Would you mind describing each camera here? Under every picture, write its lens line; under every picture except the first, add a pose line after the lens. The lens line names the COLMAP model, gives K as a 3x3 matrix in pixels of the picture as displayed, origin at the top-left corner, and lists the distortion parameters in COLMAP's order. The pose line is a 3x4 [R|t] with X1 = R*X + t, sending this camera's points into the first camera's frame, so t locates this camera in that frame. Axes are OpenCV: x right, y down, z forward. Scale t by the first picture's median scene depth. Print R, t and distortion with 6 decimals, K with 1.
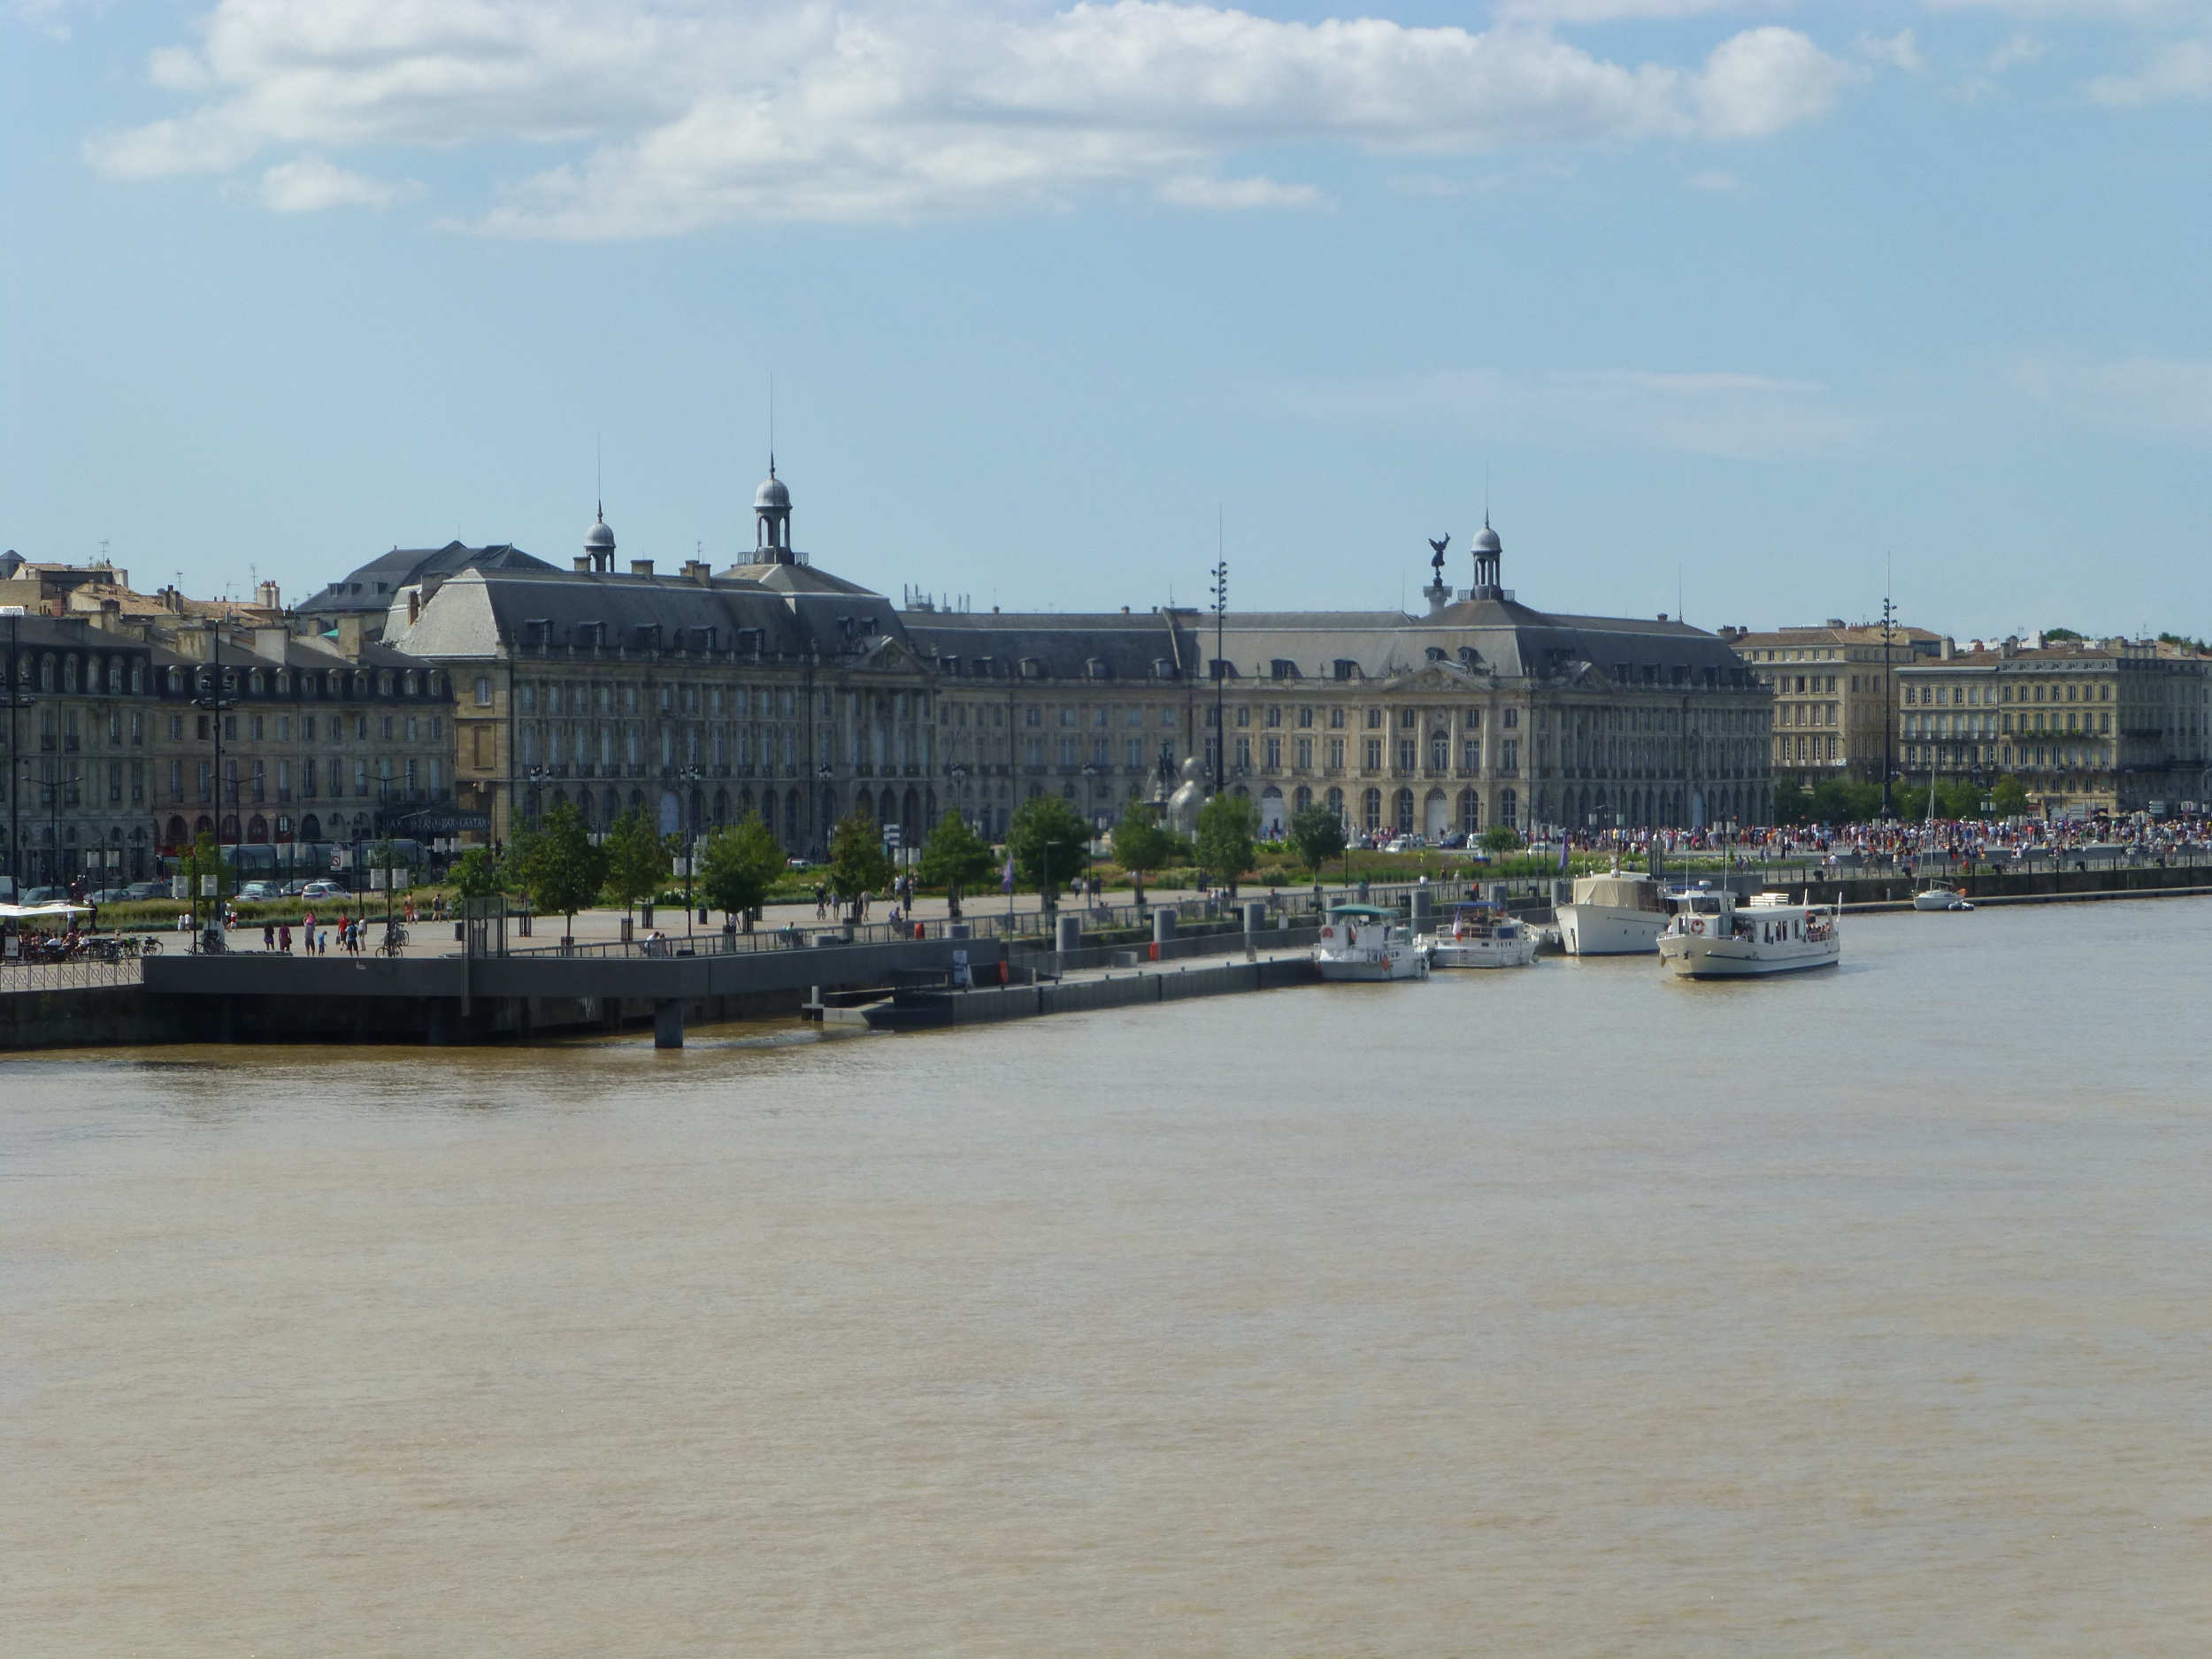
lens RADIAL K [[6582.8, 0, 1106.1], [0, 6582.8, 828.6], [0, 0, 1]] dist [-0.053091, 0.000000]
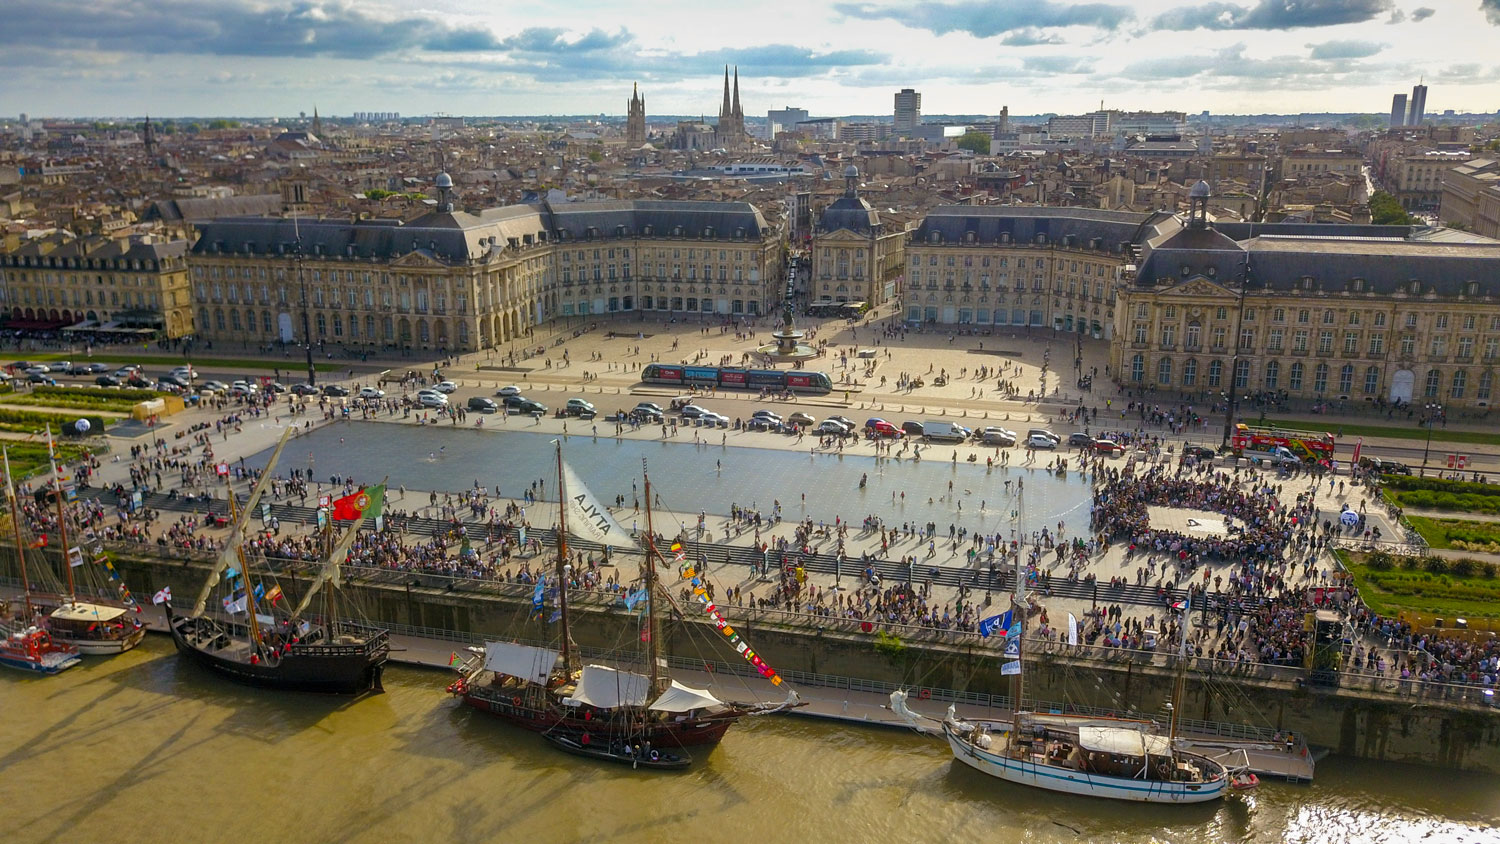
lens RADIAL K [[1091.1, 0, 750.1], [0, 1091.1, 422.2], [0, 0, 1]] dist [0.007212, 0.000548]
pose [[0.191660, 0.116576, -0.974514, 0.385809], [-0.049584, 0.992803, 0.109012, -0.019164], [0.980208, 0.027428, 0.196061, 1.153095]]
